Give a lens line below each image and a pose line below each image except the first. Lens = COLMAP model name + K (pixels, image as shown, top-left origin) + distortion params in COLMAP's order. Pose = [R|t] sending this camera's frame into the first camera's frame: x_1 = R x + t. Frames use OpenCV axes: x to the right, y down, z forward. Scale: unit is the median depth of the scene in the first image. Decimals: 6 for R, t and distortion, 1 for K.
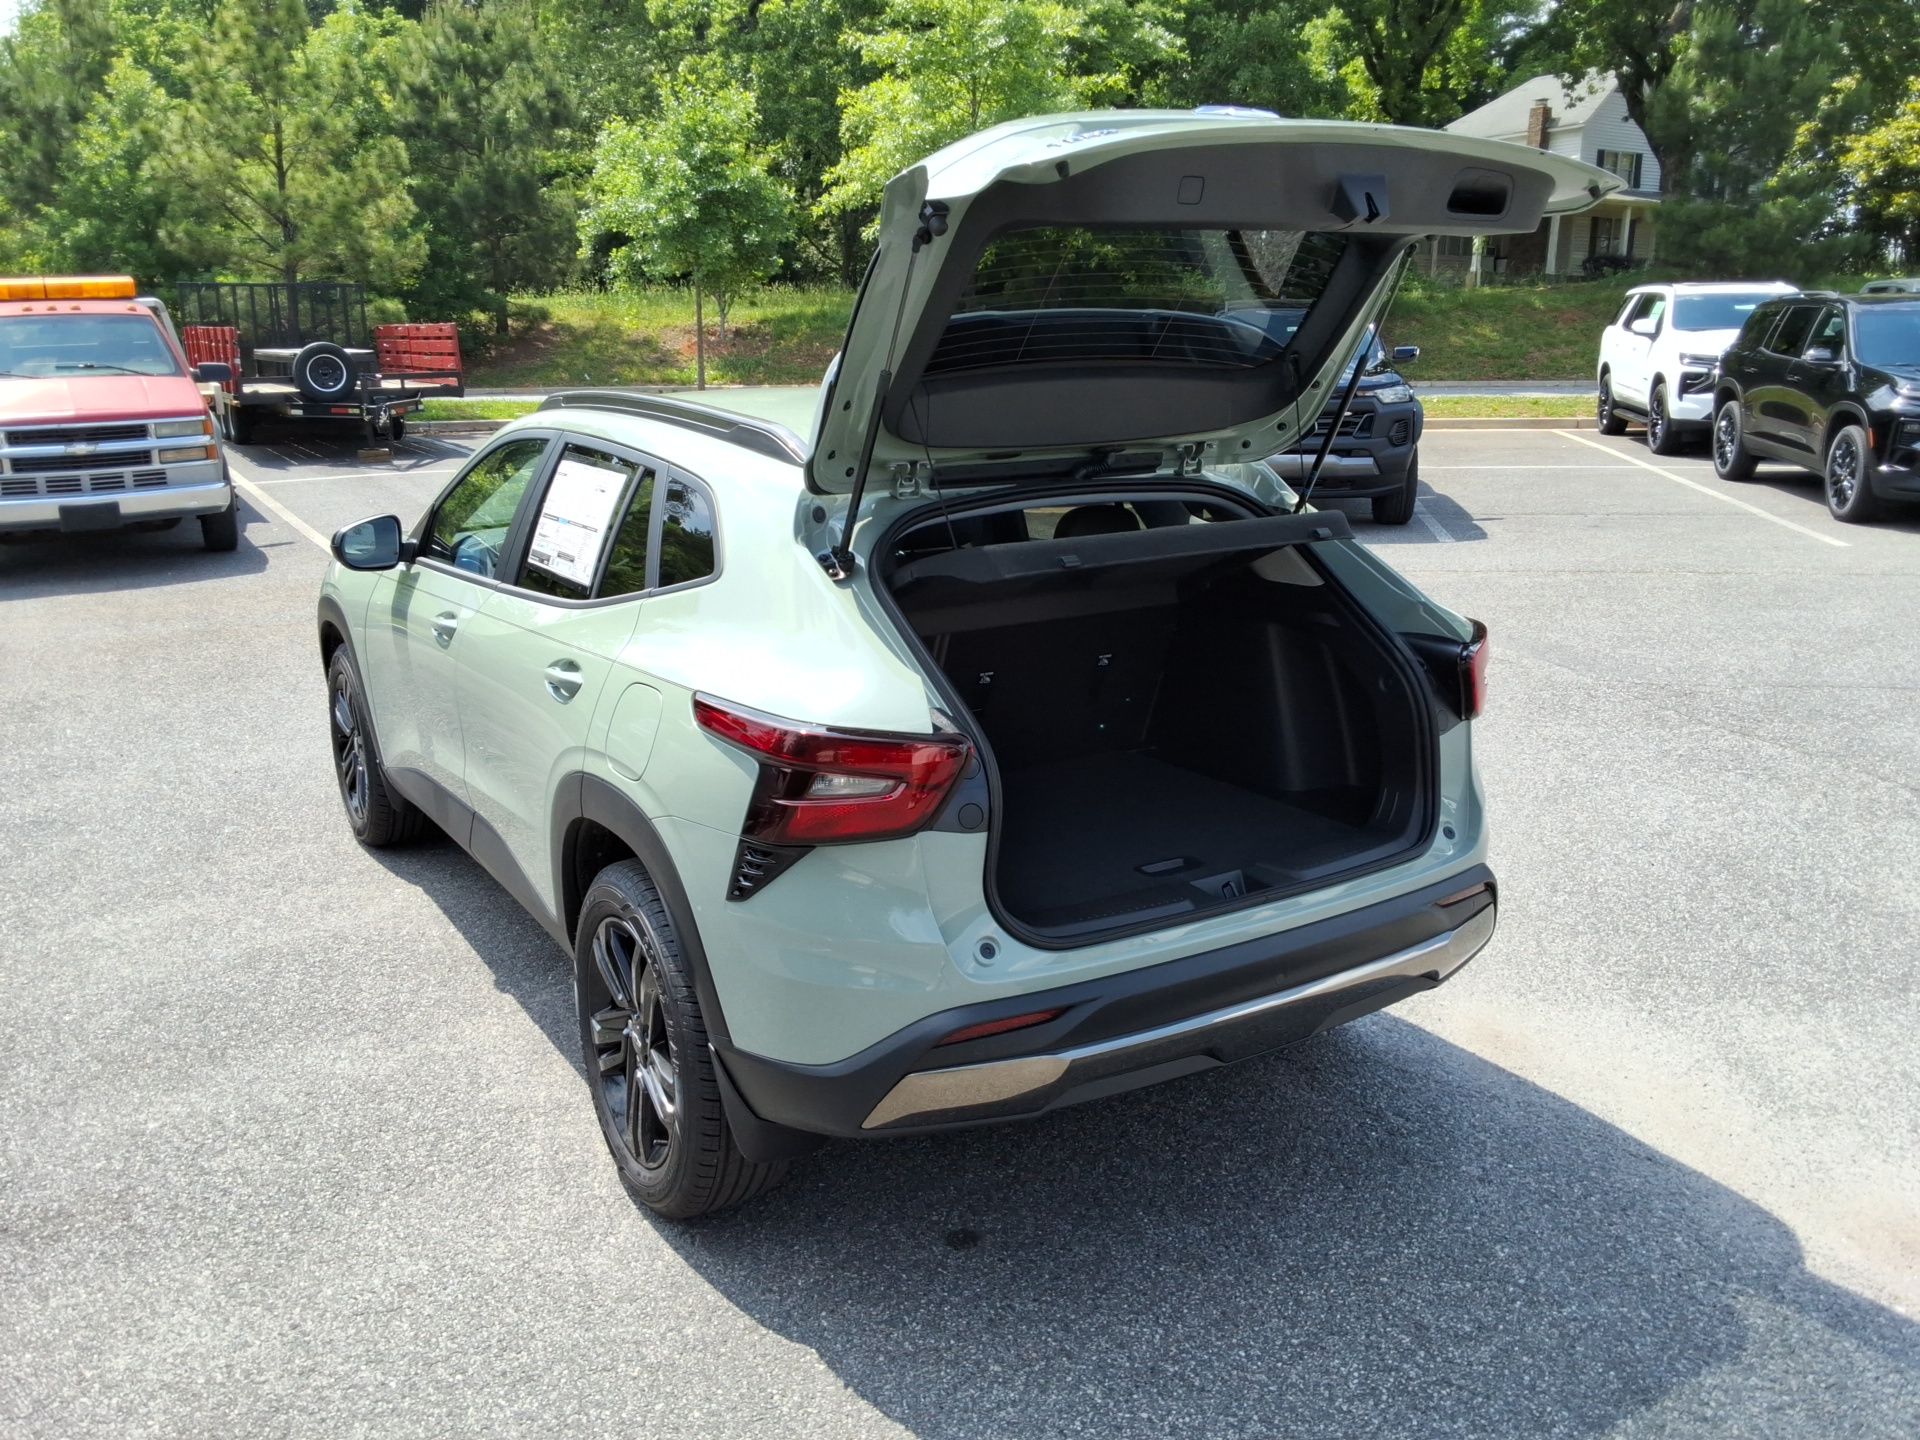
lens RADIAL K [[1532.2, 0, 969.4], [0, 1532.2, 701.2], [0, 0, 1]] dist [0.098118, -0.158747]
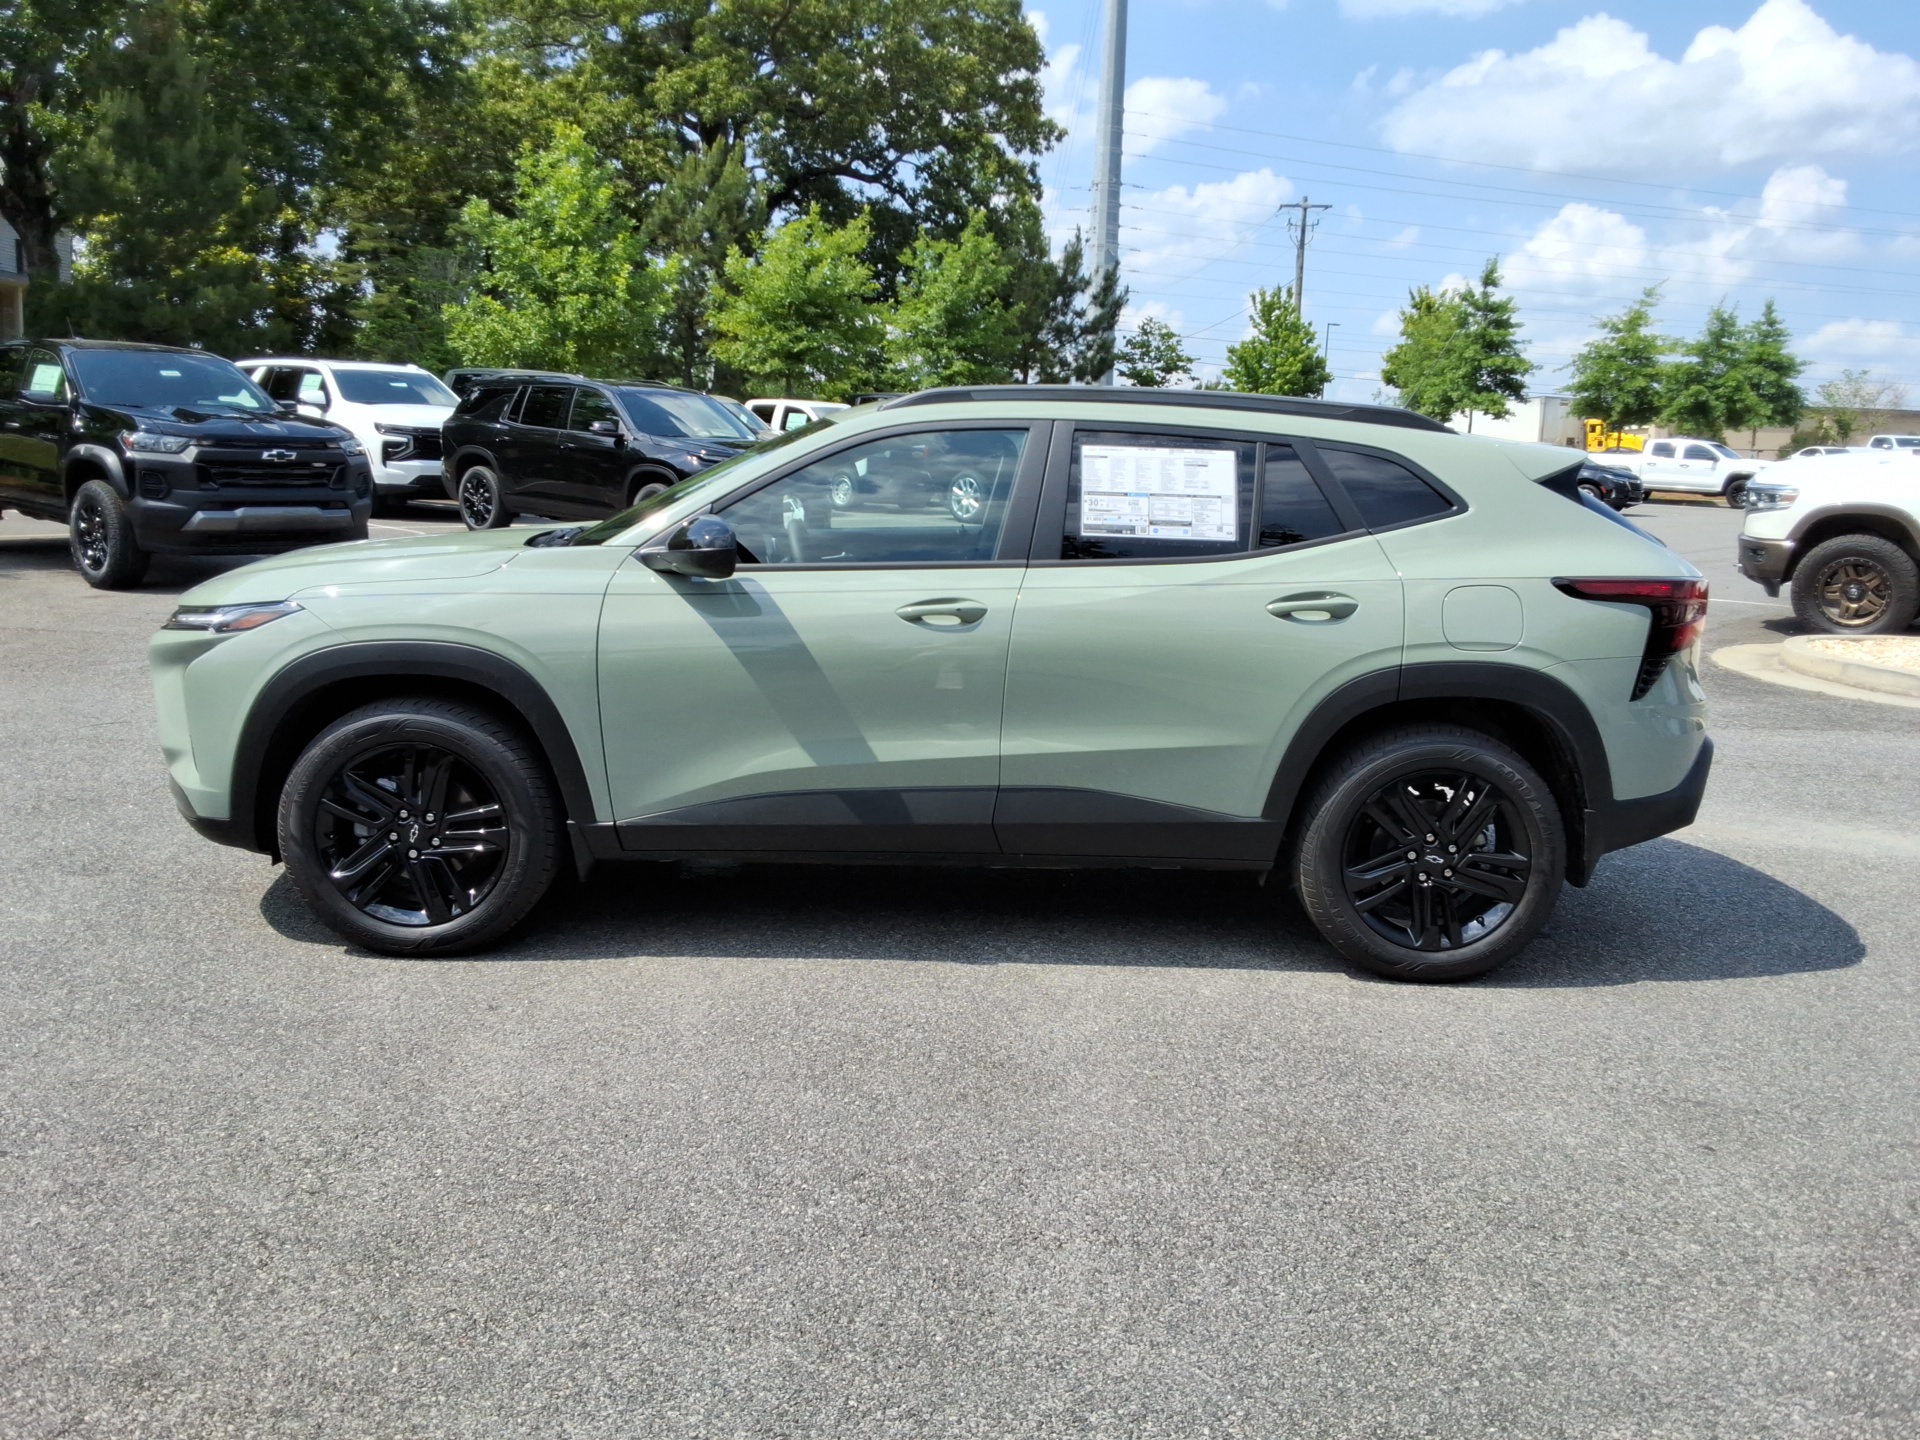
lens RADIAL K [[1532.2, 0, 957.2], [0, 1532.2, 707.4], [0, 0, 1]] dist [0.098118, -0.158747]
pose [[0.515582, -0.124215, 0.847789, -0.382904], [0.167269, 0.984991, 0.042593, -0.009387], [-0.840355, 0.119849, 0.528621, 0.153962]]
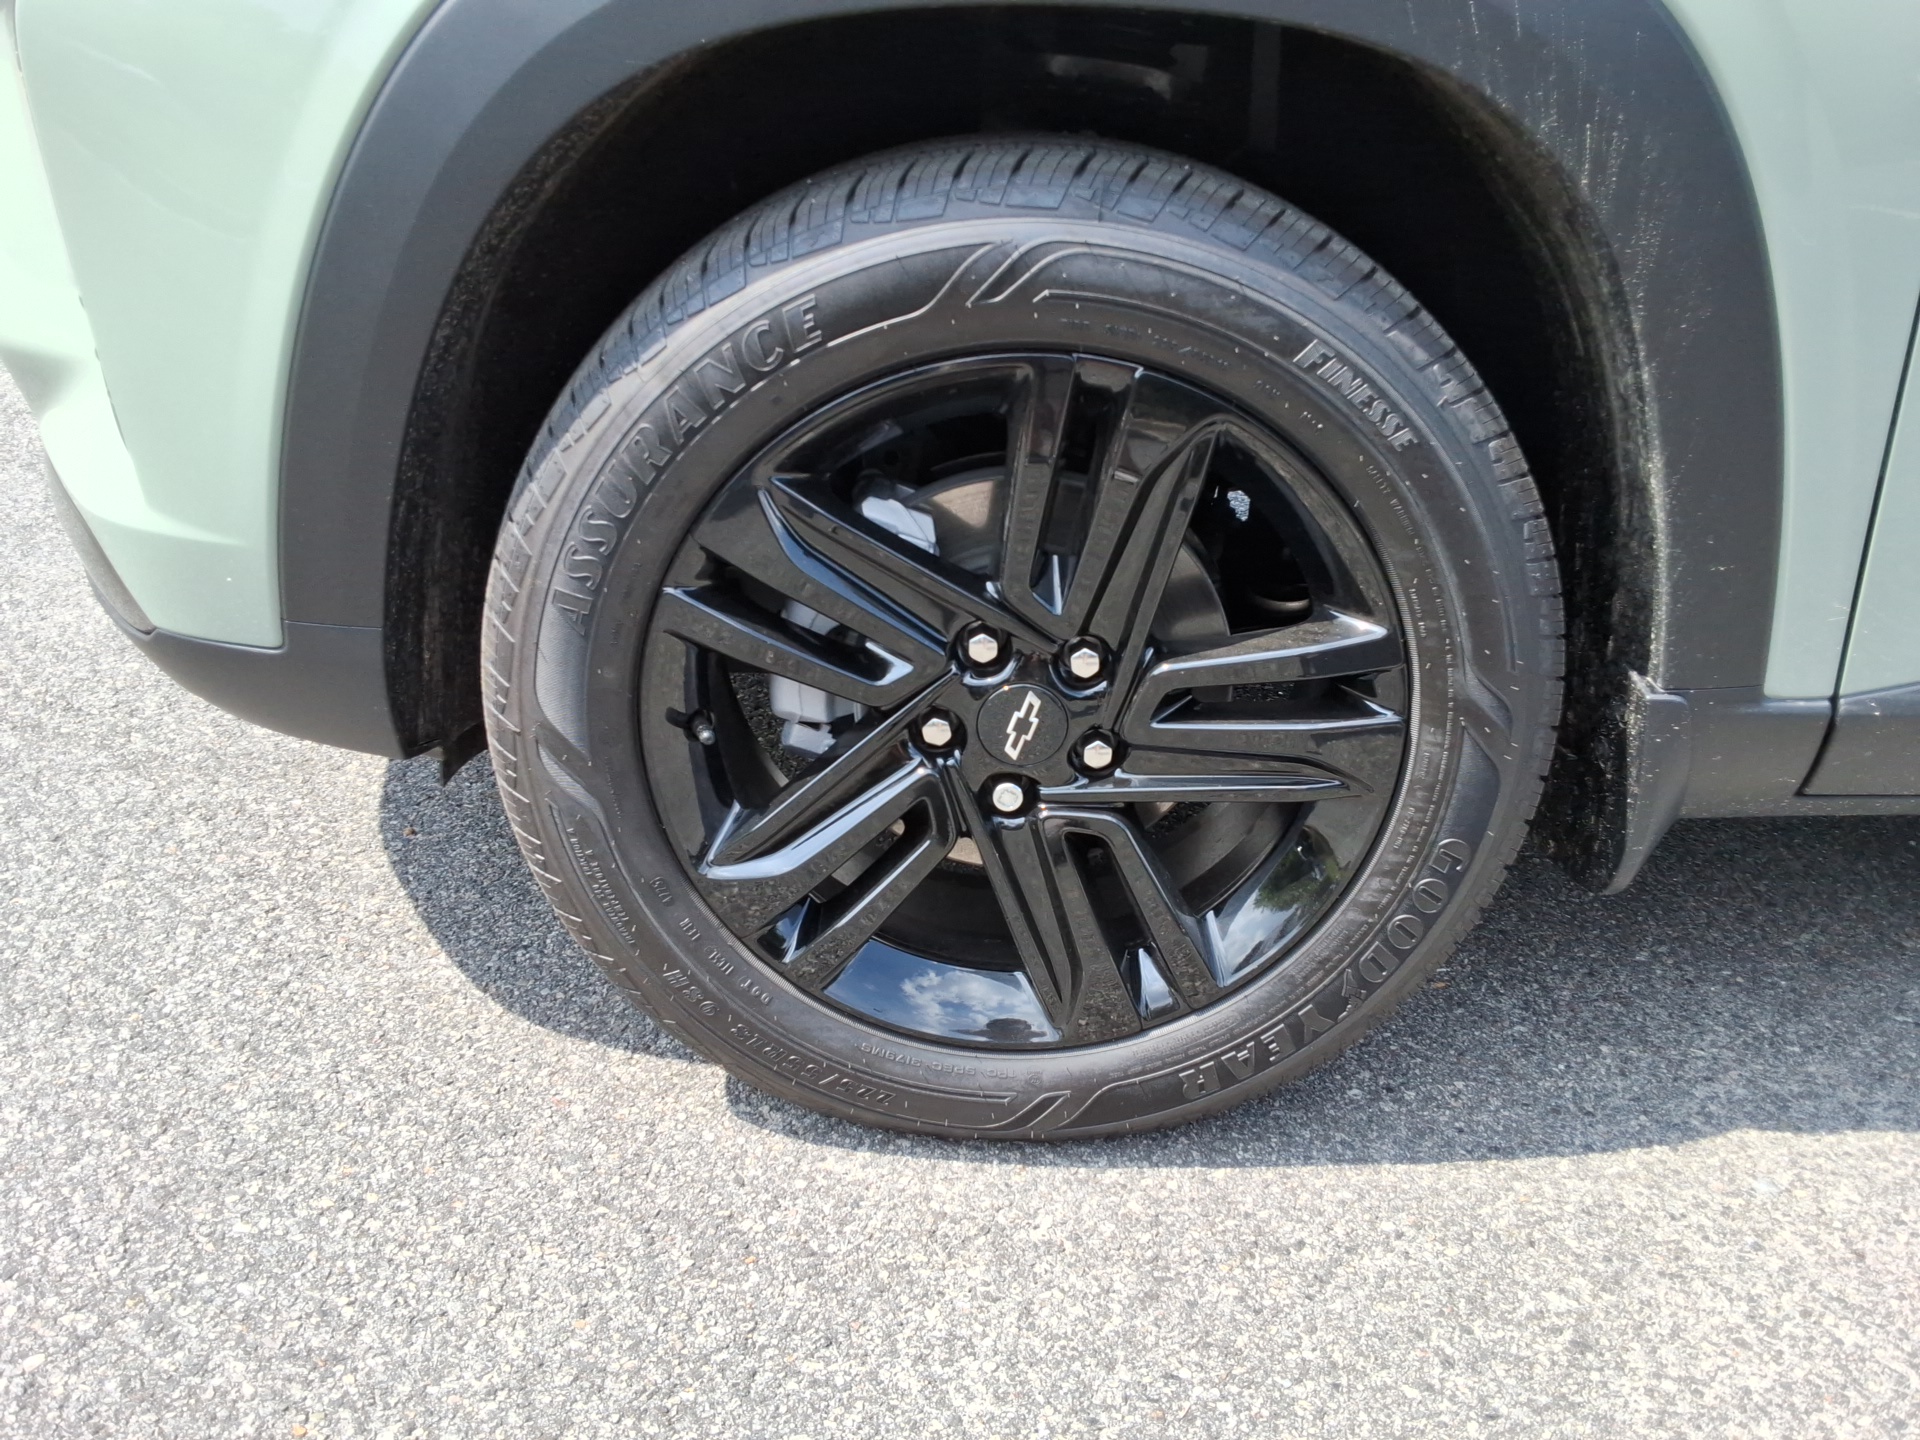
lens RADIAL K [[1532.2, 0, 931.4], [0, 1532.2, 662.6], [0, 0, 1]] dist [0.098118, -0.158747]
pose [[0.529411, -0.325099, 0.783604, -0.232355], [0.153988, 0.945144, 0.288082, -0.015621], [-0.834273, -0.031849, 0.550430, 0.386967]]
